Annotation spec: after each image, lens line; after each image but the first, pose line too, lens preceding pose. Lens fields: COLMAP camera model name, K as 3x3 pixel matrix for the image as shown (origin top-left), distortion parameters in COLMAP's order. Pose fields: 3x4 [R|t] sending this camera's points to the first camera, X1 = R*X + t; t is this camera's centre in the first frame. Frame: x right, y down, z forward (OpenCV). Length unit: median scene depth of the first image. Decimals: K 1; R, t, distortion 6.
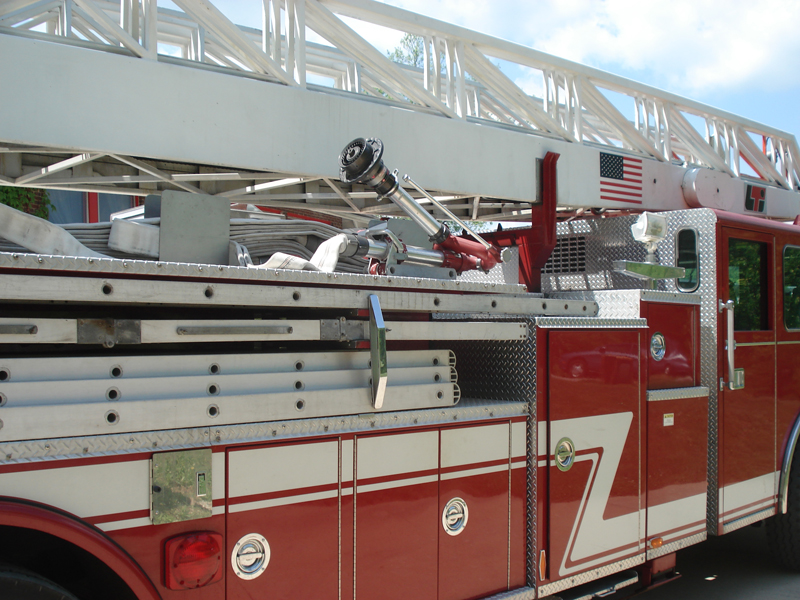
lens RADIAL K [[901.4, 0, 402.5], [0, 901.4, 310.1], [0, 0, 1]] dist [-0.064406, -0.140948]
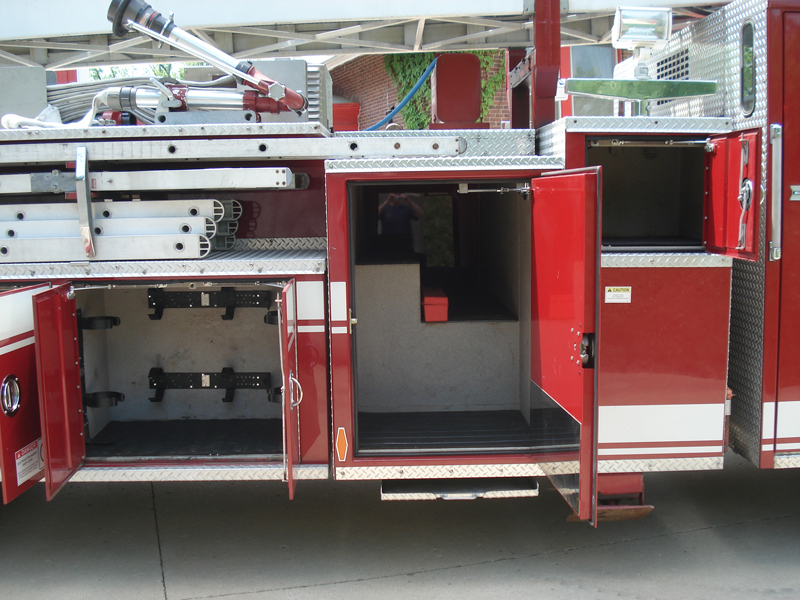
lens RADIAL K [[901.4, 0, 402.5], [0, 901.4, 310.1], [0, 0, 1]] dist [-0.064406, -0.140948]
pose [[0.737866, 0.073510, -0.670932, 0.777999], [0.032187, 0.989088, 0.143766, 0.027843], [0.674179, -0.127676, 0.727449, 0.405483]]
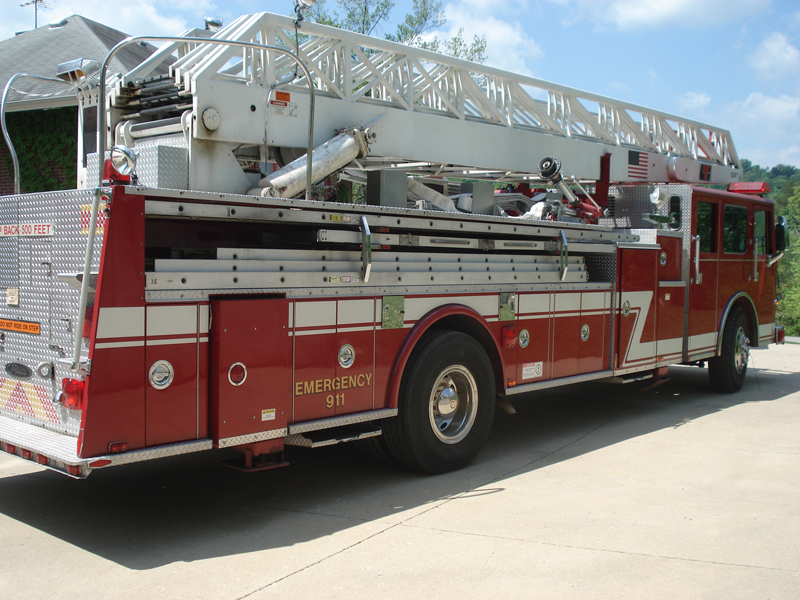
lens RADIAL K [[901.4, 0, 402.5], [0, 901.4, 310.1], [0, 0, 1]] dist [-0.064406, -0.140948]
pose [[0.994977, 0.011473, 0.099439, -0.547878], [-0.019755, 0.996378, 0.082707, 0.002449], [-0.098130, -0.084256, 0.991600, -1.021214]]
